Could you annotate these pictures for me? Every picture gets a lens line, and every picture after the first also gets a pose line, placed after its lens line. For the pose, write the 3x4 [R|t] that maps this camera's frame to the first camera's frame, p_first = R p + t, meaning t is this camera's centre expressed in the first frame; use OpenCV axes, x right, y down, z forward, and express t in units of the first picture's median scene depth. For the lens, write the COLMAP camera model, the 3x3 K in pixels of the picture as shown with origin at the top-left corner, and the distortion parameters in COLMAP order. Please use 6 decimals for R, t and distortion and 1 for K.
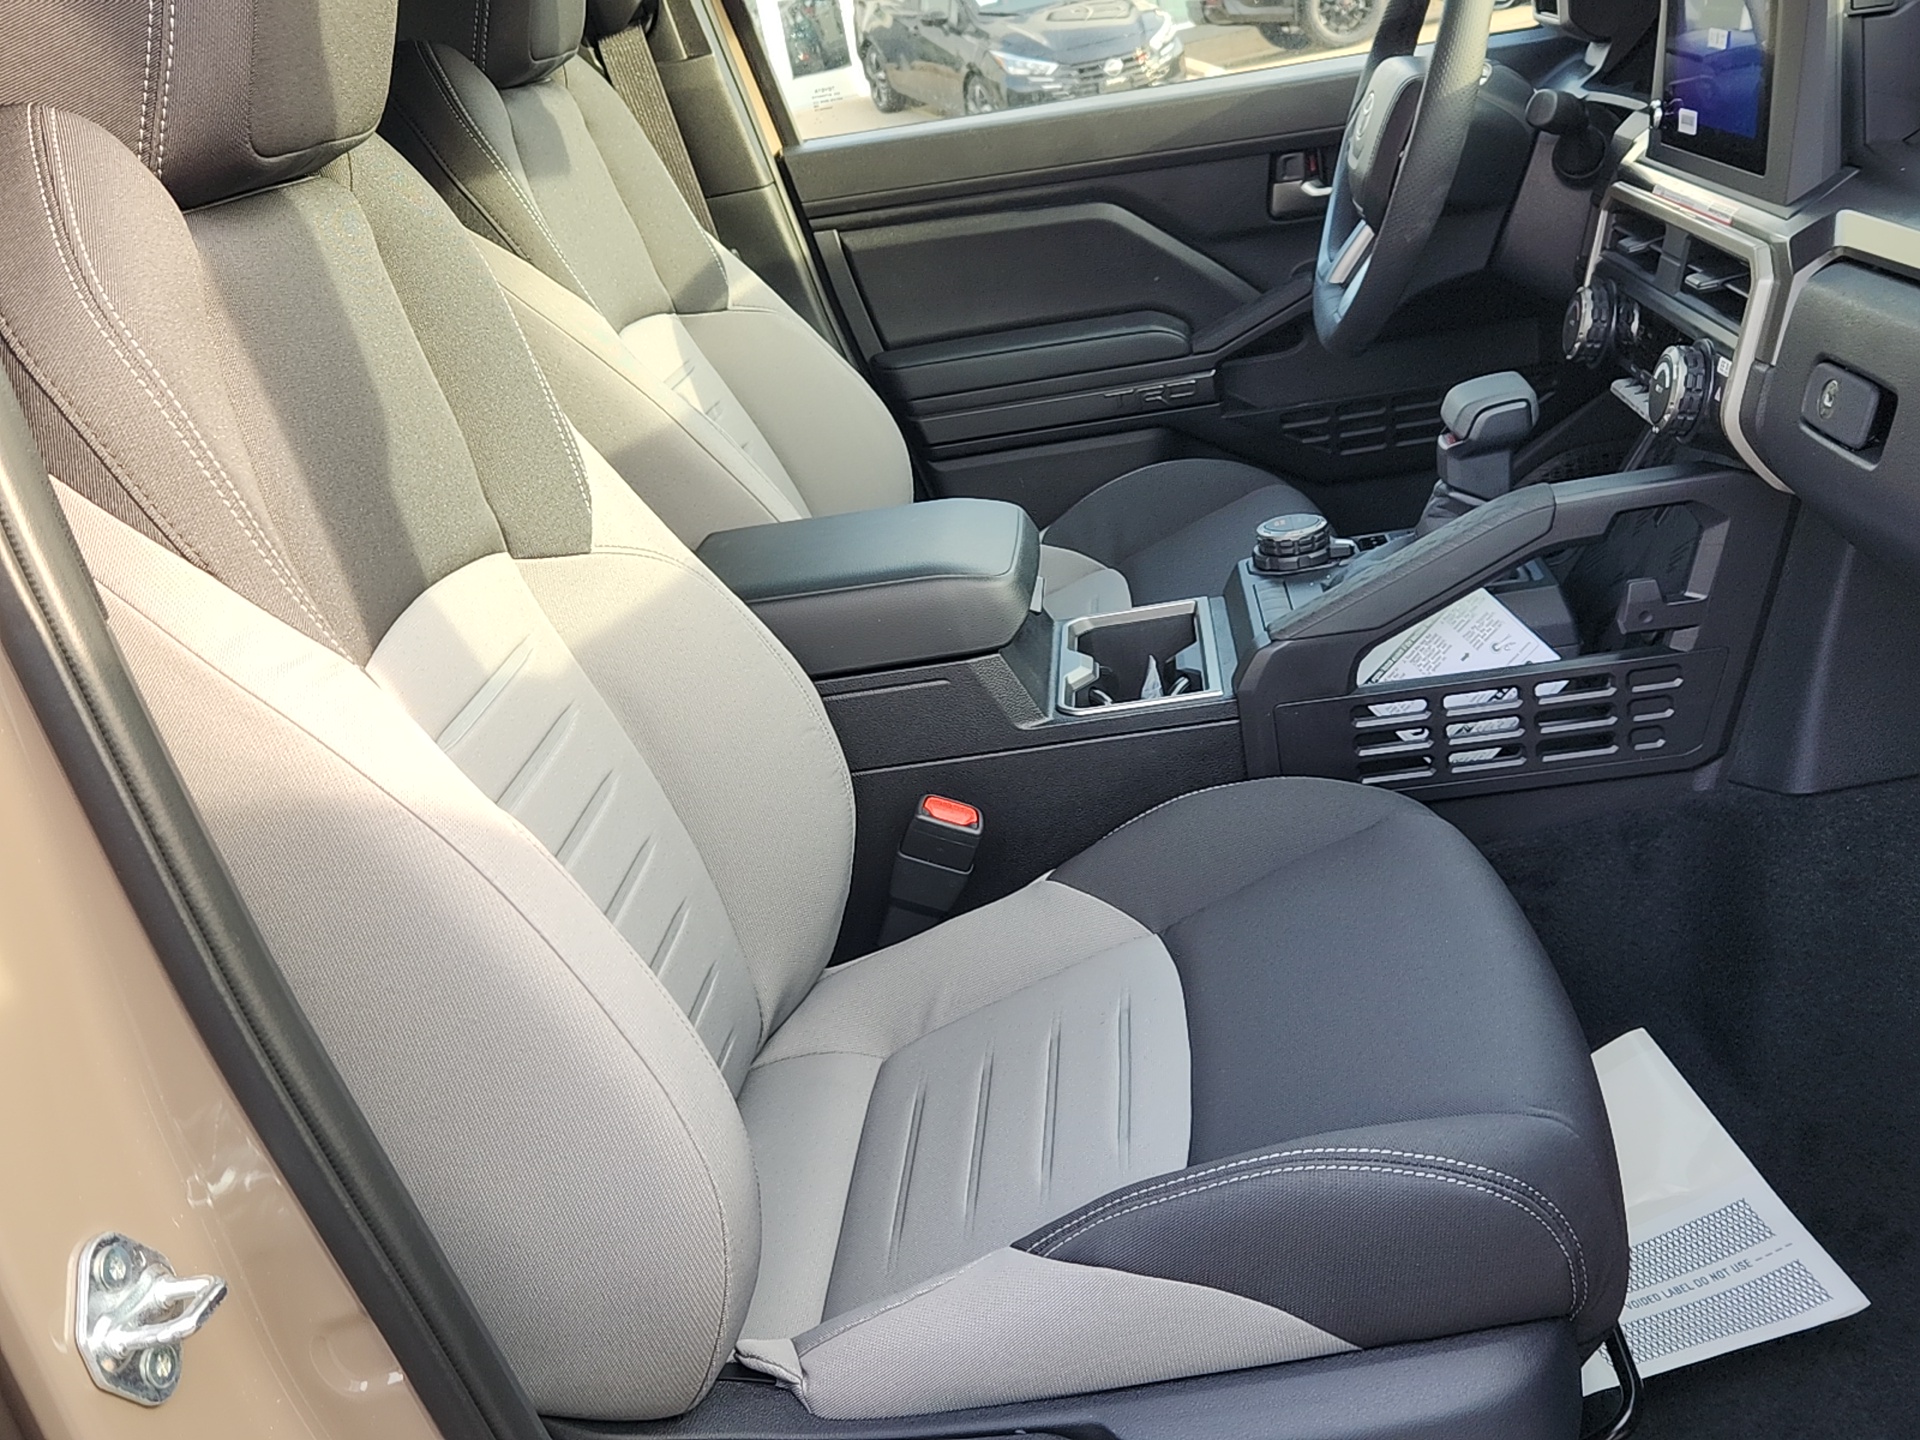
lens RADIAL K [[1909.1, 0, 1031.0], [0, 1909.1, 784.7], [0, 0, 1]] dist [0.098041, -0.142614]
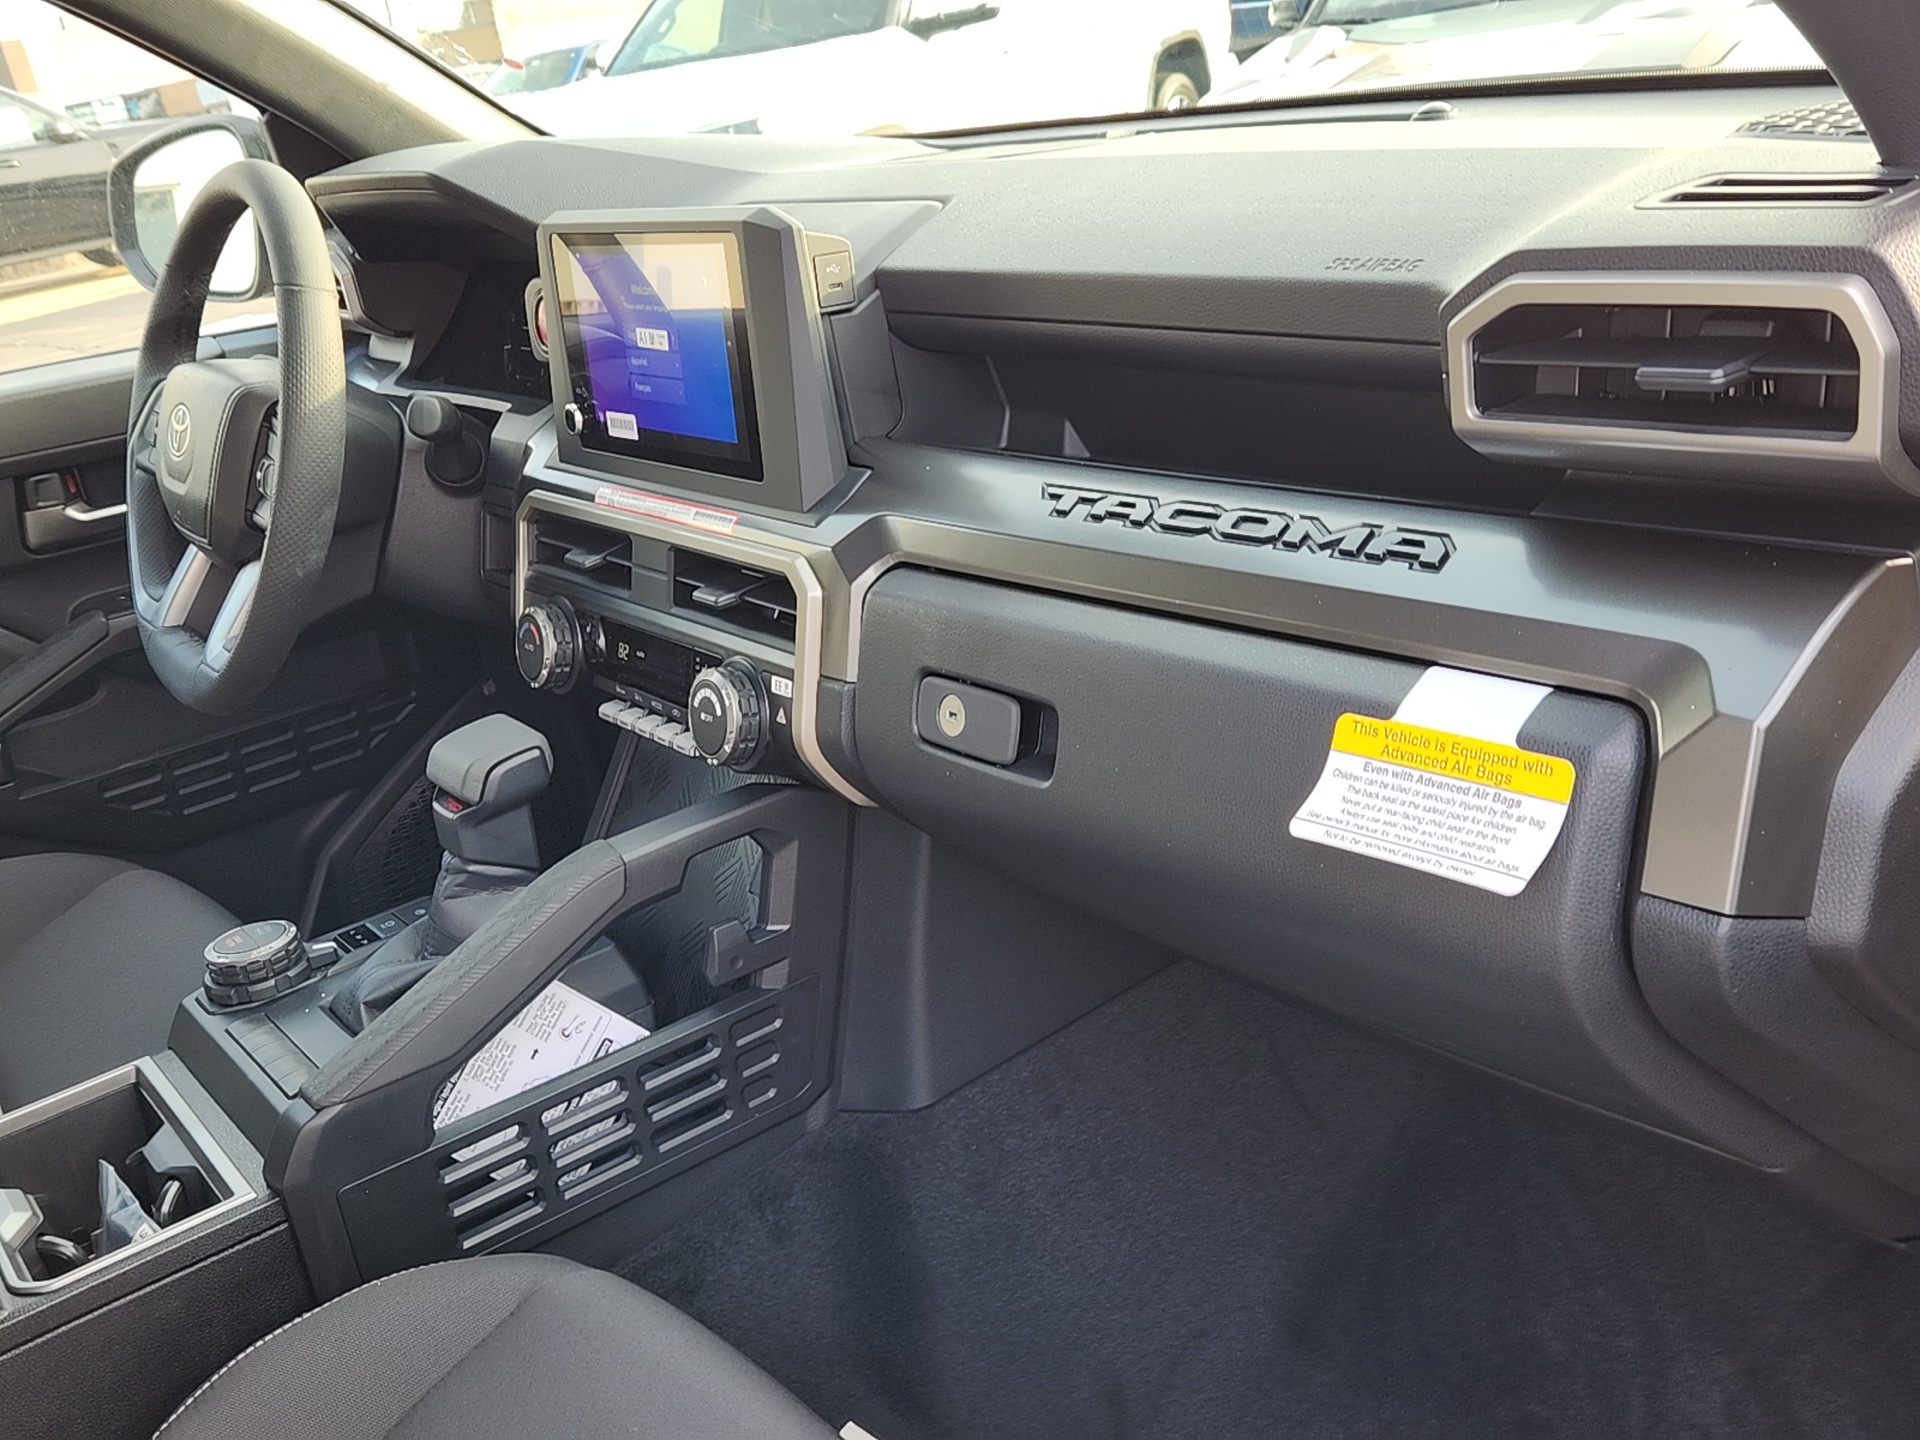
lens RADIAL K [[1909.1, 0, 1031.0], [0, 1909.1, 784.7], [0, 0, 1]] dist [0.098041, -0.142614]
pose [[0.778076, -0.180487, 0.601683, -0.087754], [0.255408, 0.965984, -0.040518, -0.093182], [-0.573903, 0.185201, 0.797707, 0.198748]]
